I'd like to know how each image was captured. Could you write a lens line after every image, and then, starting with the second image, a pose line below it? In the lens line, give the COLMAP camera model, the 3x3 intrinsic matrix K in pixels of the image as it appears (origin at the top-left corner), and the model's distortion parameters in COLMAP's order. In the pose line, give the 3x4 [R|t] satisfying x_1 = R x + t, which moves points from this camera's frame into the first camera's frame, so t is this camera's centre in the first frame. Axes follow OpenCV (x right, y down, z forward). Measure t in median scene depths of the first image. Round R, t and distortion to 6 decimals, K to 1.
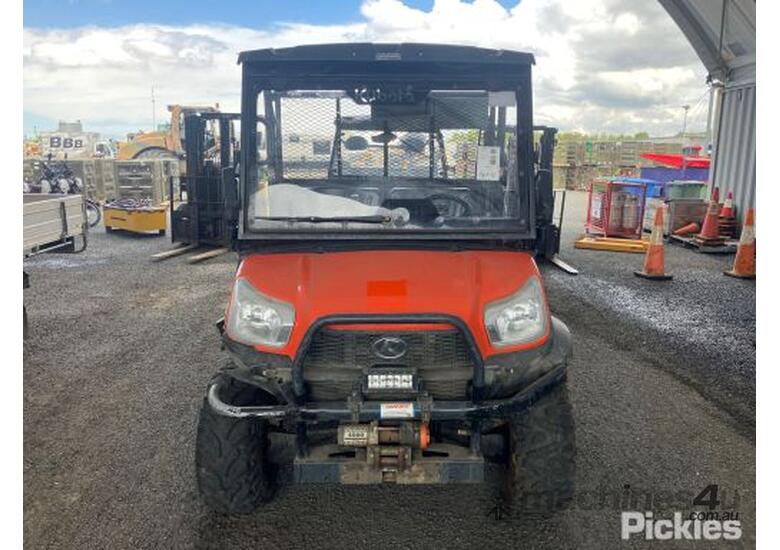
lens RADIAL K [[584.8, 0, 389.7], [0, 584.8, 267.8], [0, 0, 1]] dist [0.032642, 0.005145]
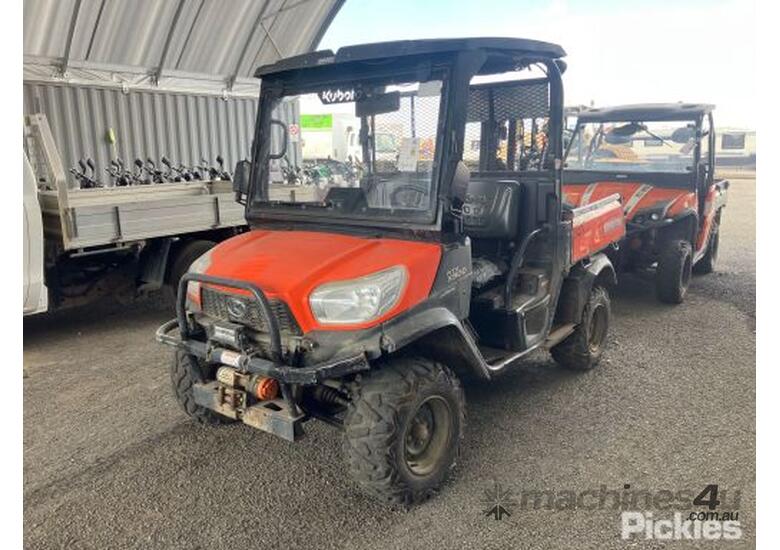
lens RADIAL K [[584.8, 0, 389.7], [0, 584.8, 267.8], [0, 0, 1]] dist [0.032642, 0.005145]
pose [[0.786754, 0.100797, -0.608981, 0.799451], [-0.099898, 0.994363, 0.035526, -0.015713], [0.609129, 0.032886, 0.792389, 0.187629]]
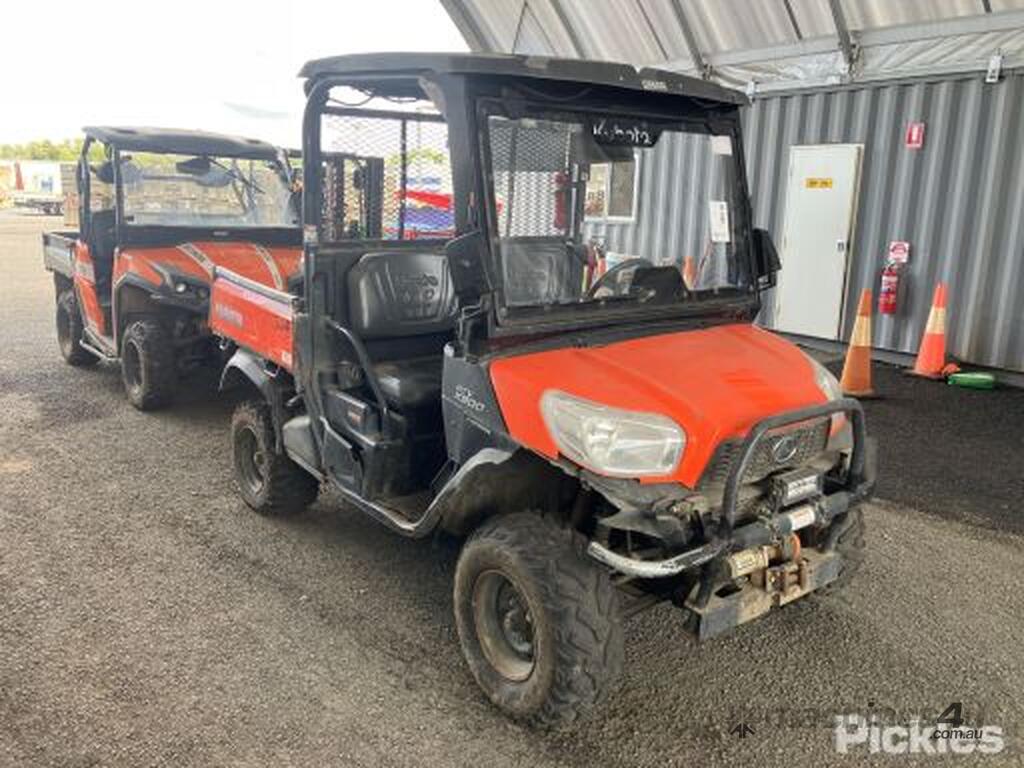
lens RADIAL K [[831.2, 0, 512.0], [0, 831.2, 384.0], [0, 0, 1]] dist [0.002291, 0.000605]
pose [[0.814183, -0.120923, 0.567876, -0.800577], [0.095430, 0.992641, 0.074550, -0.067072], [-0.572712, -0.006505, 0.819731, 0.200110]]
